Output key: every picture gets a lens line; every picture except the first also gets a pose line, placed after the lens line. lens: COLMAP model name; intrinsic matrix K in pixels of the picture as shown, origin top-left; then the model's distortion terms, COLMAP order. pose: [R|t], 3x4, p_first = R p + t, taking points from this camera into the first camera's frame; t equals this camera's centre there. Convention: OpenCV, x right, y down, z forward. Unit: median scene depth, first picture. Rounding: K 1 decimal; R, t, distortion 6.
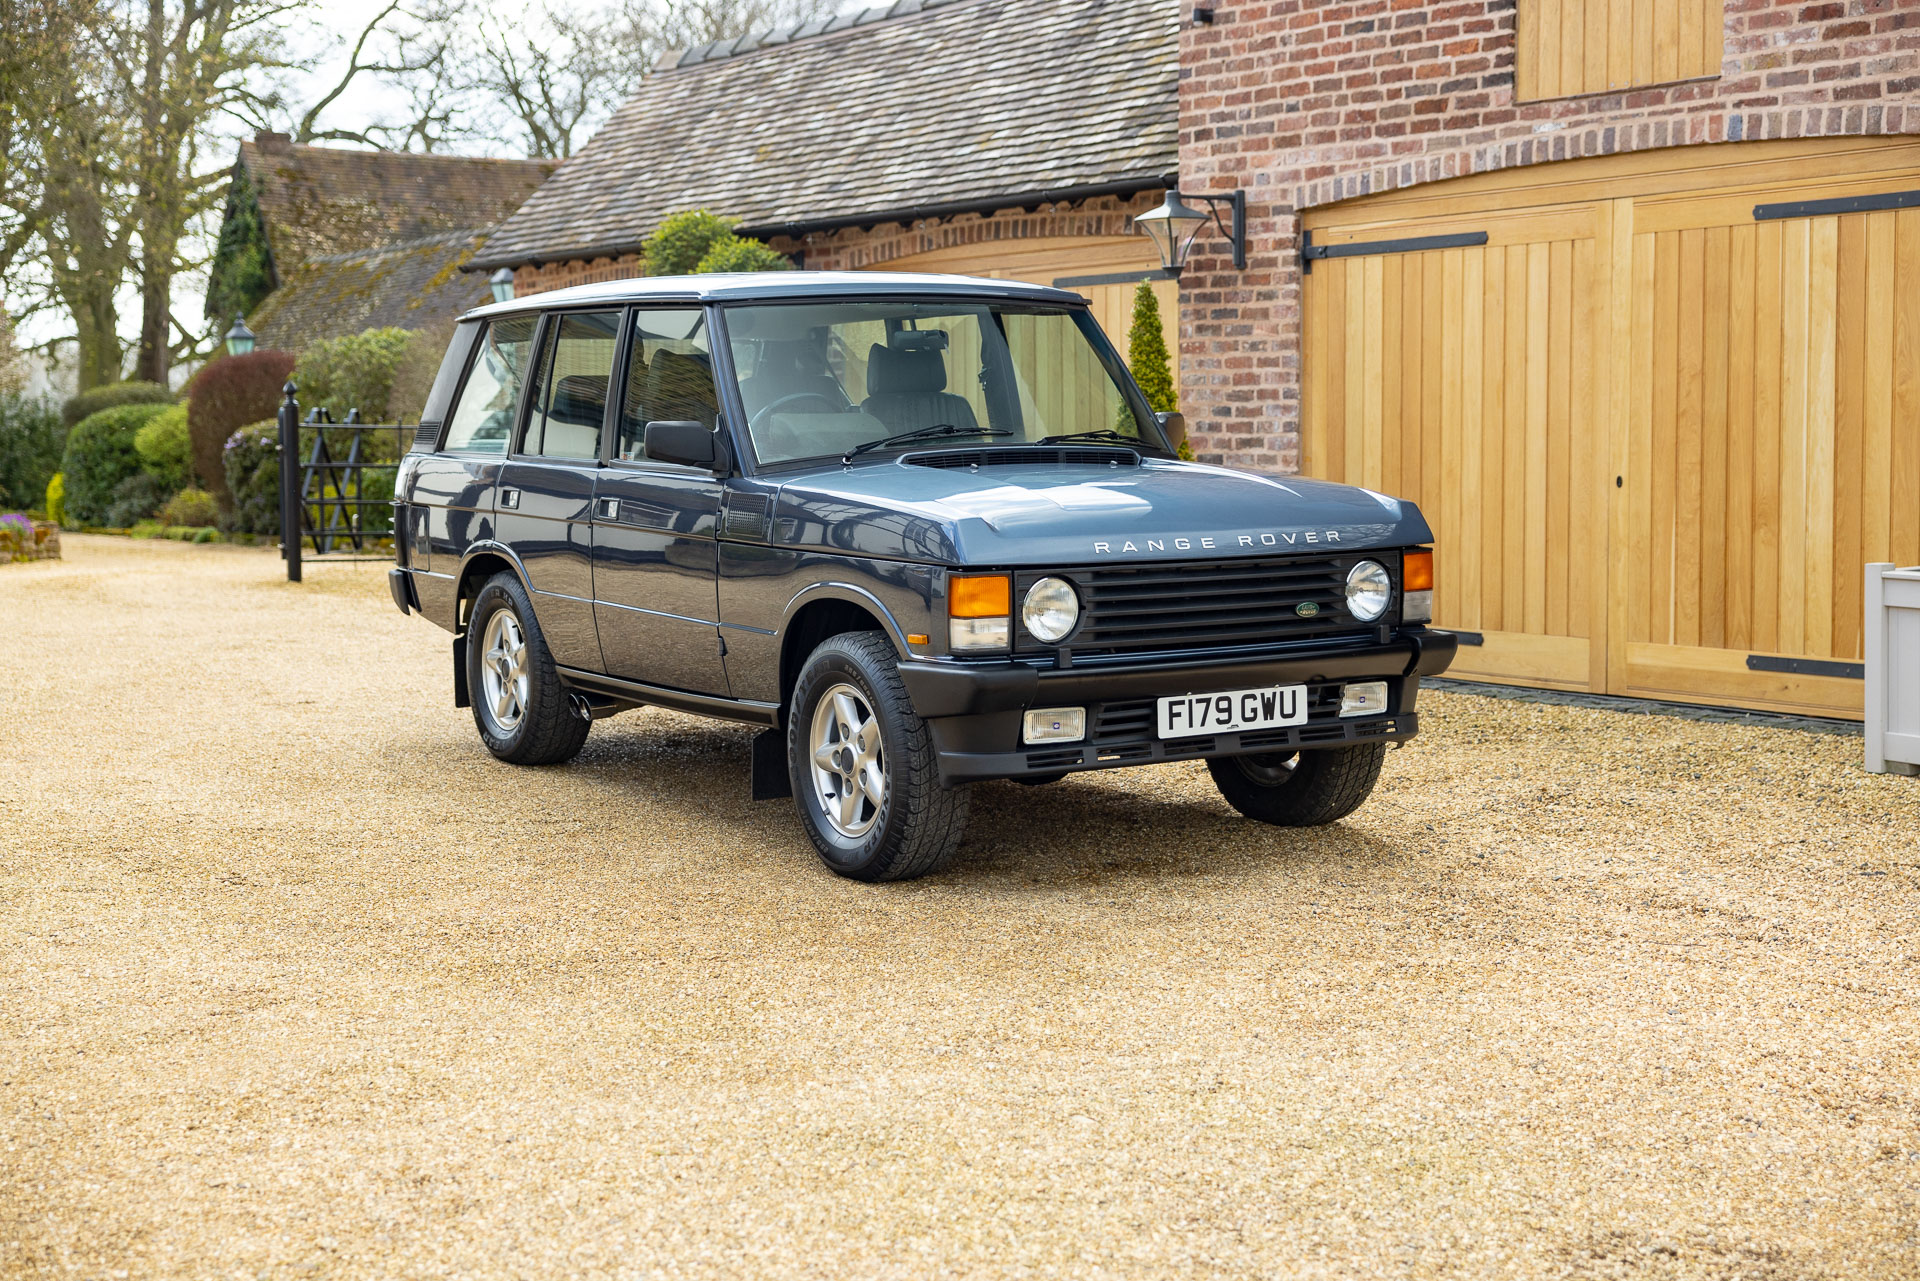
lens RADIAL K [[2860.4, 0, 960.4], [0, 2860.4, 642.5], [0, 0, 1]] dist [0.094020, 0.000000]
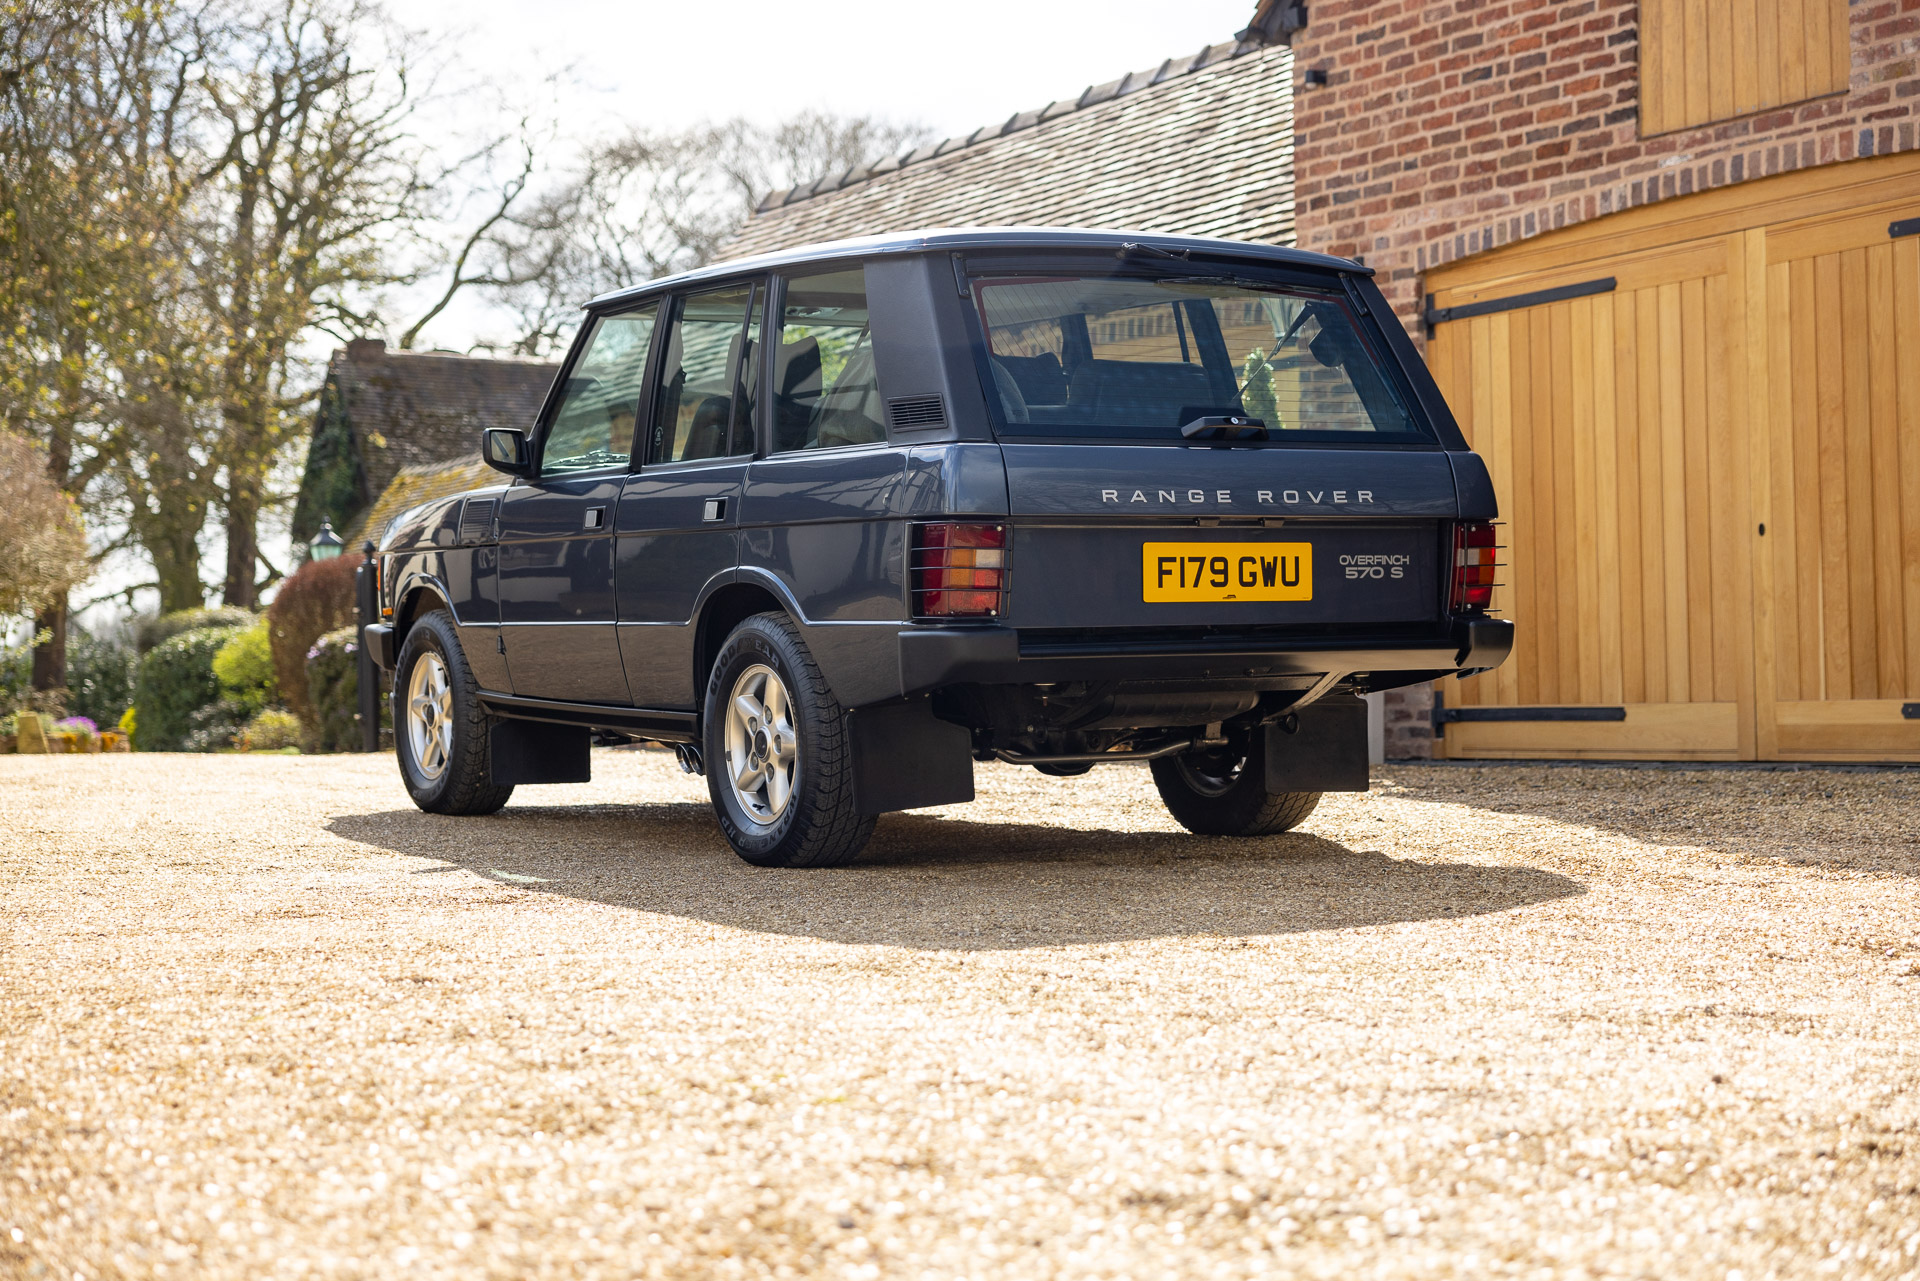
lens RADIAL K [[3252.5, 0, 948.1], [0, 3252.5, 645.7], [0, 0, 1]] dist [0.093301, 0.000000]
pose [[0.998118, -0.014887, -0.059485, 0.028284], [0.009228, 0.995501, -0.094304, 0.076412], [0.060622, 0.093578, 0.993765, -0.060988]]
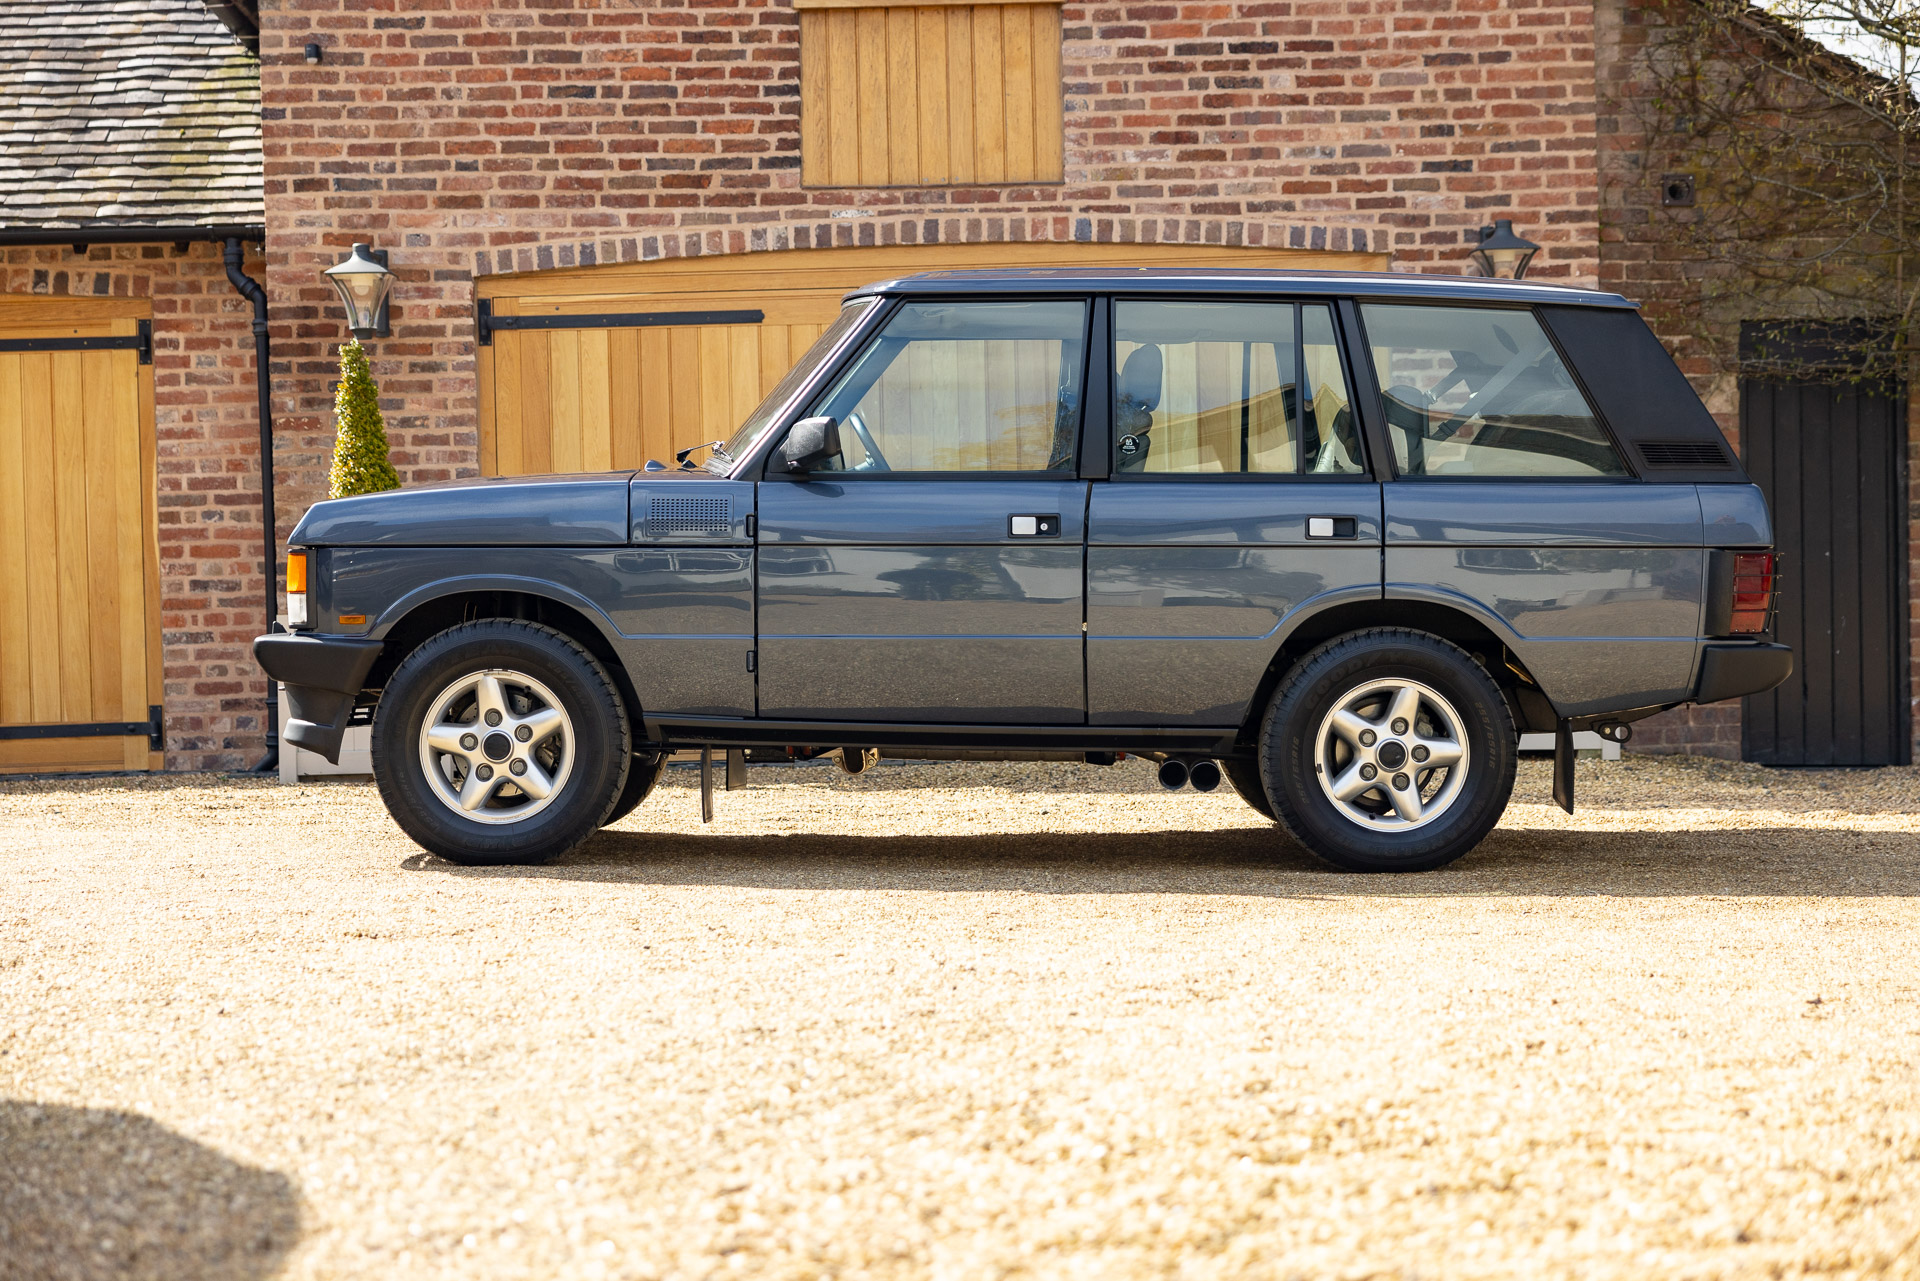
lens RADIAL K [[3252.5, 0, 963.2], [0, 3252.5, 641.4], [0, 0, 1]] dist [0.093301, 0.000000]
pose [[0.525697, -0.005442, 0.850654, -0.763546], [0.090691, 0.994639, -0.049683, 0.035982], [-0.845824, 0.103264, 0.523373, 0.362344]]
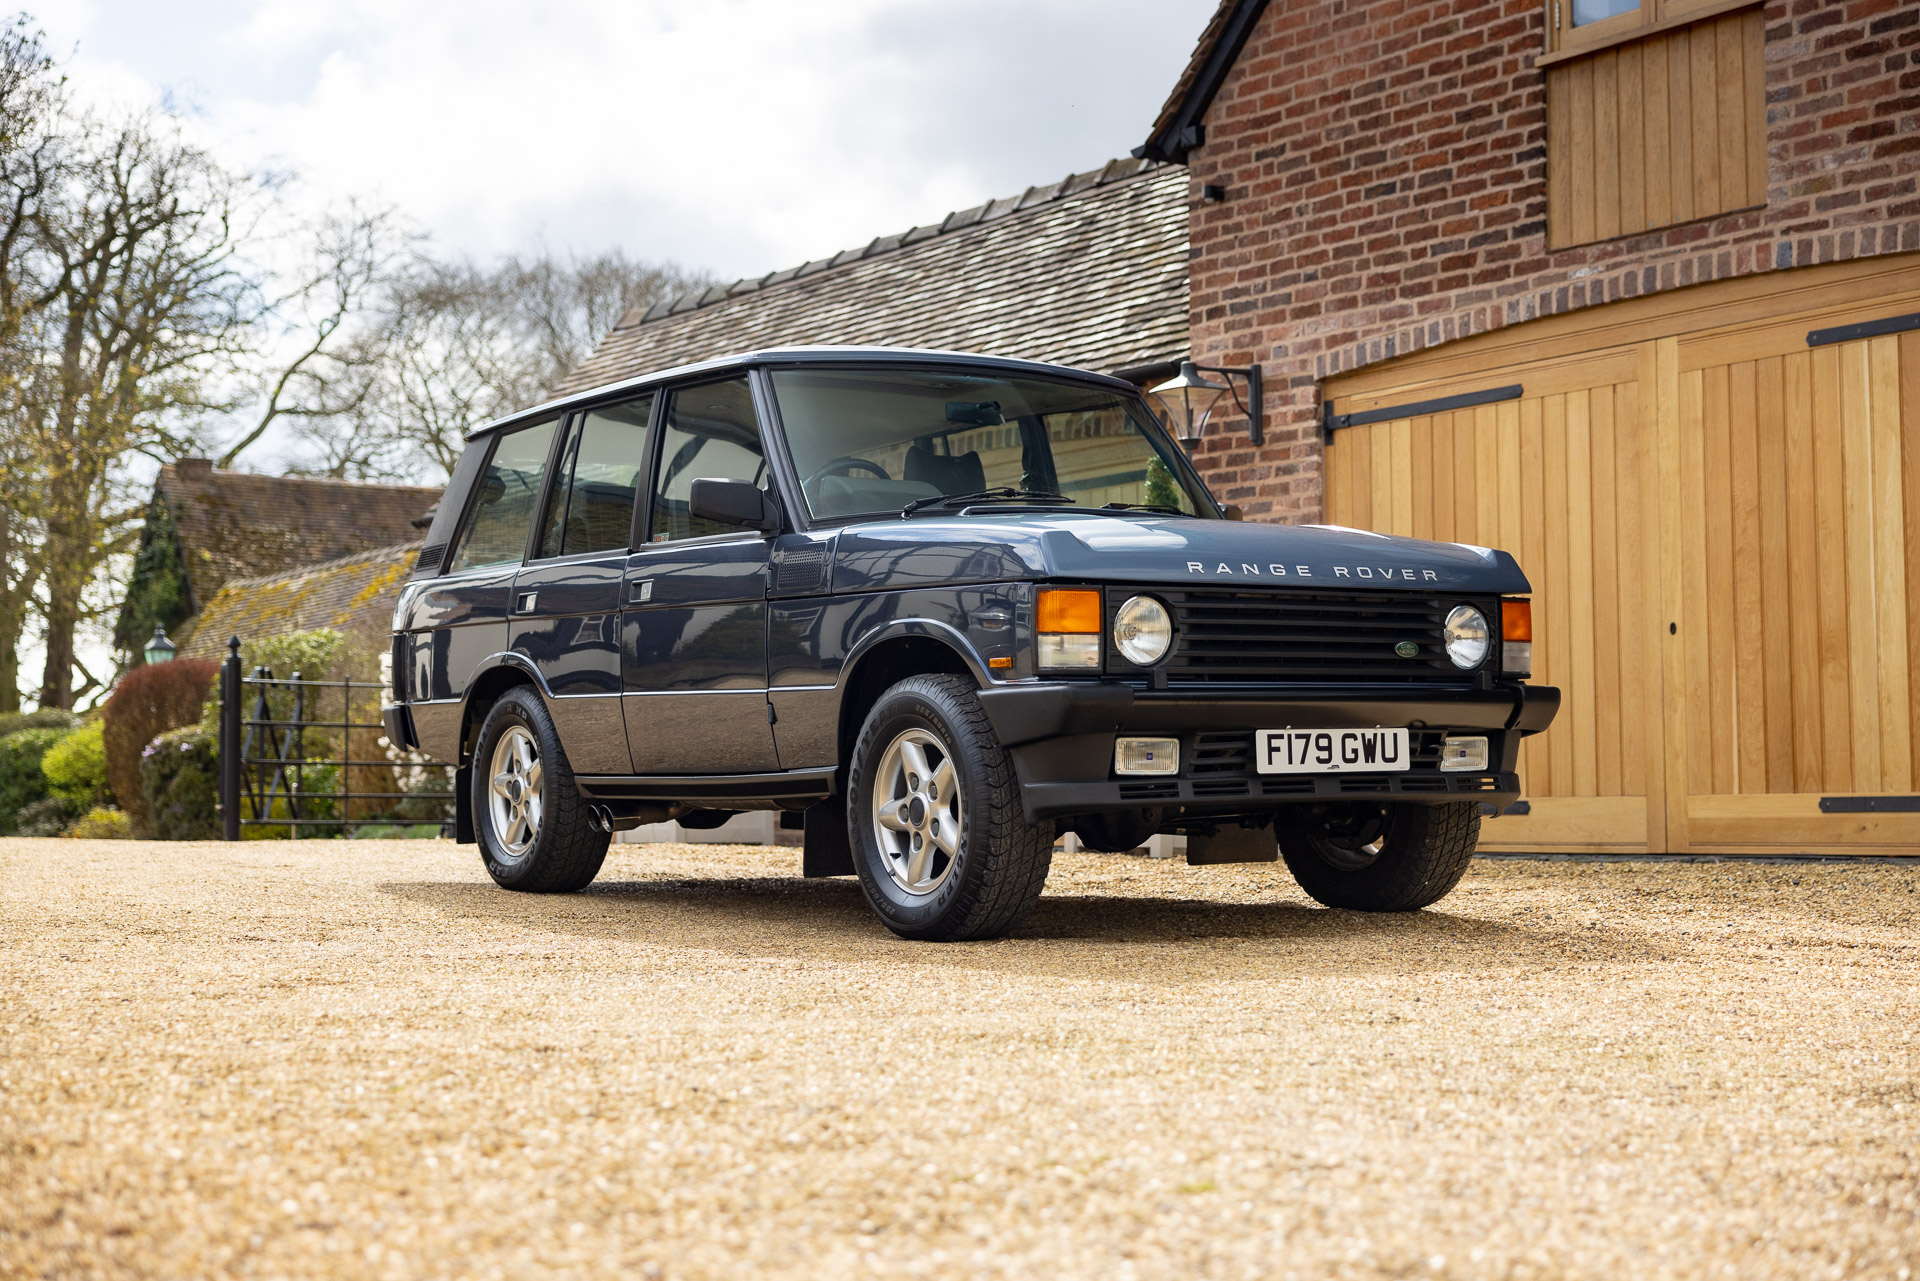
lens RADIAL K [[2951.1, 0, 957.7], [0, 2951.1, 652.2], [0, 0, 1]] dist [0.070294, 0.000000]
pose [[0.999564, -0.000142, 0.029526, -0.036885], [0.004051, 0.991190, -0.132385, 0.079186], [-0.029247, 0.132447, 0.990758, 0.029983]]
